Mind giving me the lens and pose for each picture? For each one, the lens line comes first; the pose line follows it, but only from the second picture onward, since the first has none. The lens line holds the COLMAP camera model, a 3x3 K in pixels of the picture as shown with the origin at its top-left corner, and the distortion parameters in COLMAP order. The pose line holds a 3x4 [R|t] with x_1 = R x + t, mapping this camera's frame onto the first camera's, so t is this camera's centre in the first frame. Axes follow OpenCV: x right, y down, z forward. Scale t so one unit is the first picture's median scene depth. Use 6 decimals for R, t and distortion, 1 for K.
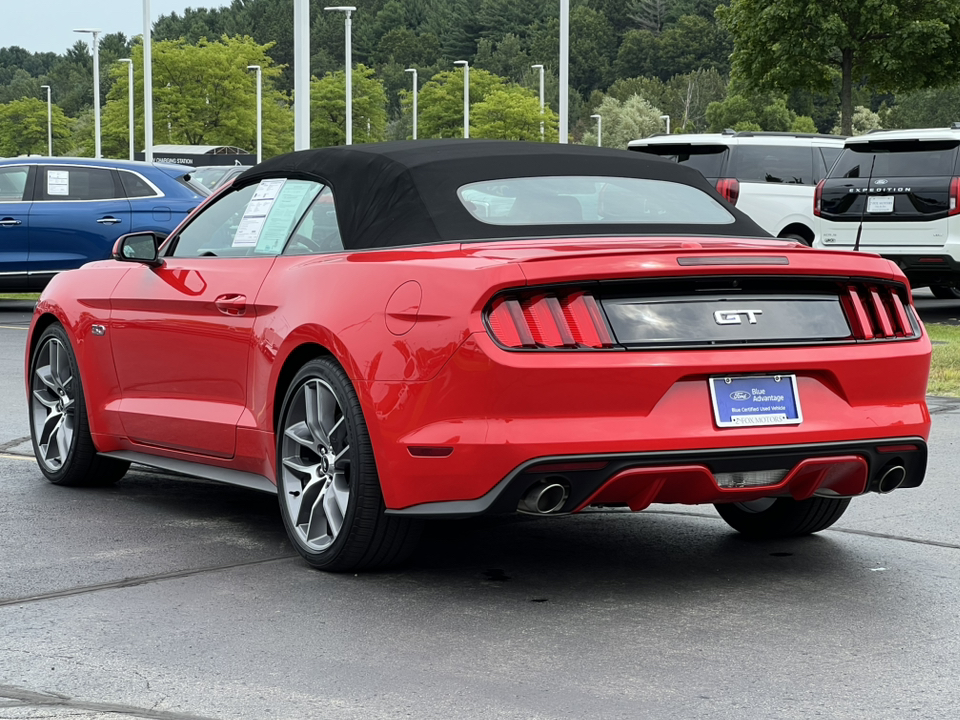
lens RADIAL K [[2610.6, 0, 480.0], [0, 2610.6, 360.0], [0, 0, 1]] dist [0.009950, 1.950696]
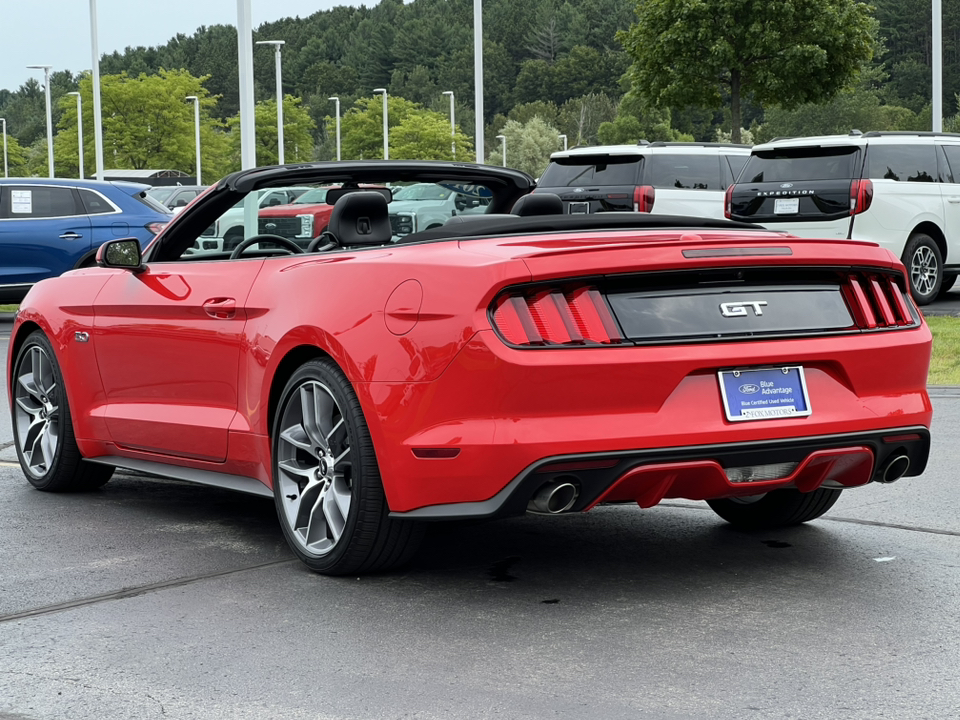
lens RADIAL K [[2317.8, 0, 480.0], [0, 2317.8, 360.0], [0, 0, 1]] dist [0.187546, -0.431605]
pose [[0.999087, -0.022695, 0.036187, -0.031322], [0.022647, 0.999742, 0.001754, -0.000916], [-0.036217, -0.000933, 0.999343, 0.119120]]
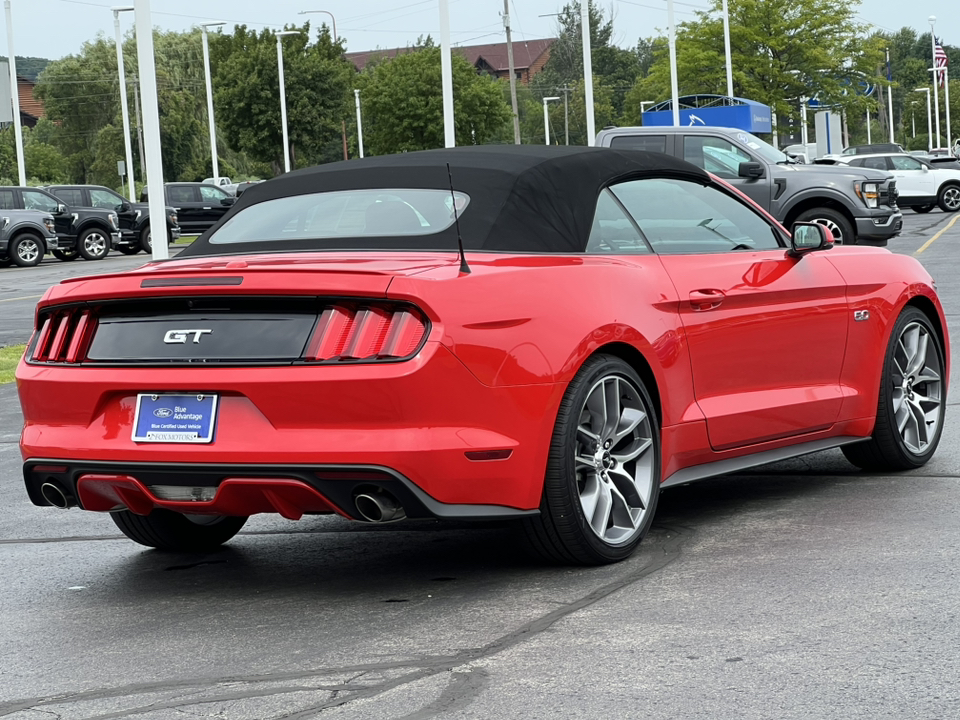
lens RADIAL K [[2737.4, 0, 480.0], [0, 2737.4, 360.0], [0, 0, 1]] dist [0.136140, 1.639099]
pose [[0.486314, 0.032188, -0.873191, 1.046909], [-0.007019, 0.999433, 0.032933, -0.041558], [0.873756, -0.009887, 0.486264, 0.542863]]
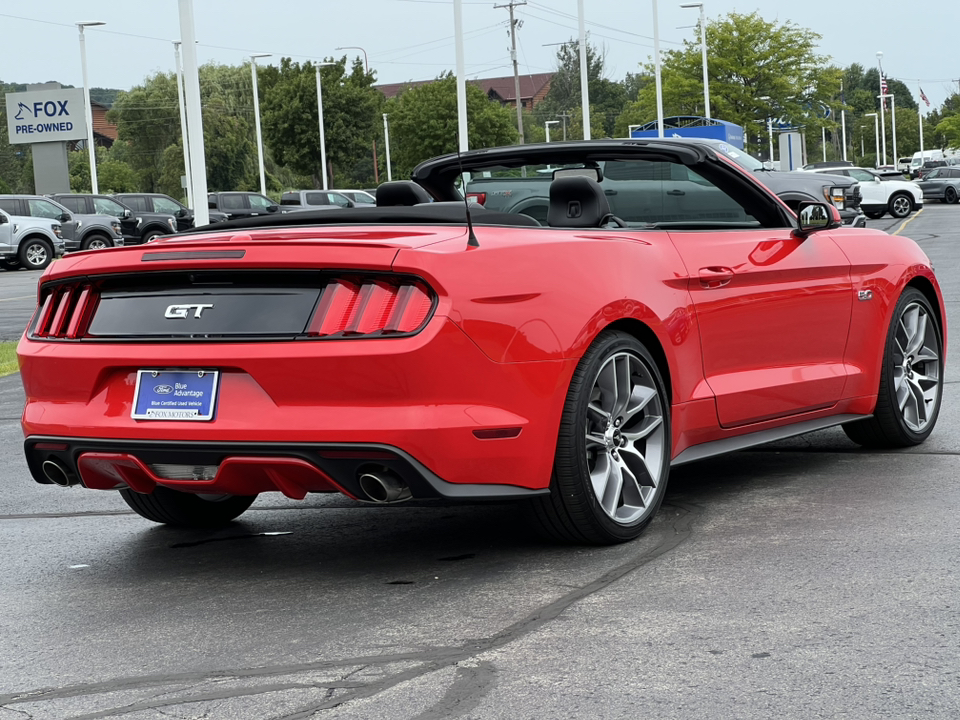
lens RADIAL K [[2317.8, 0, 480.0], [0, 2317.8, 360.0], [0, 0, 1]] dist [0.187546, -0.431605]
pose [[0.482154, 0.037747, -0.875273, 0.891206], [-0.008453, 0.999225, 0.038436, -0.031408], [0.876045, -0.011134, 0.482100, 0.630583]]
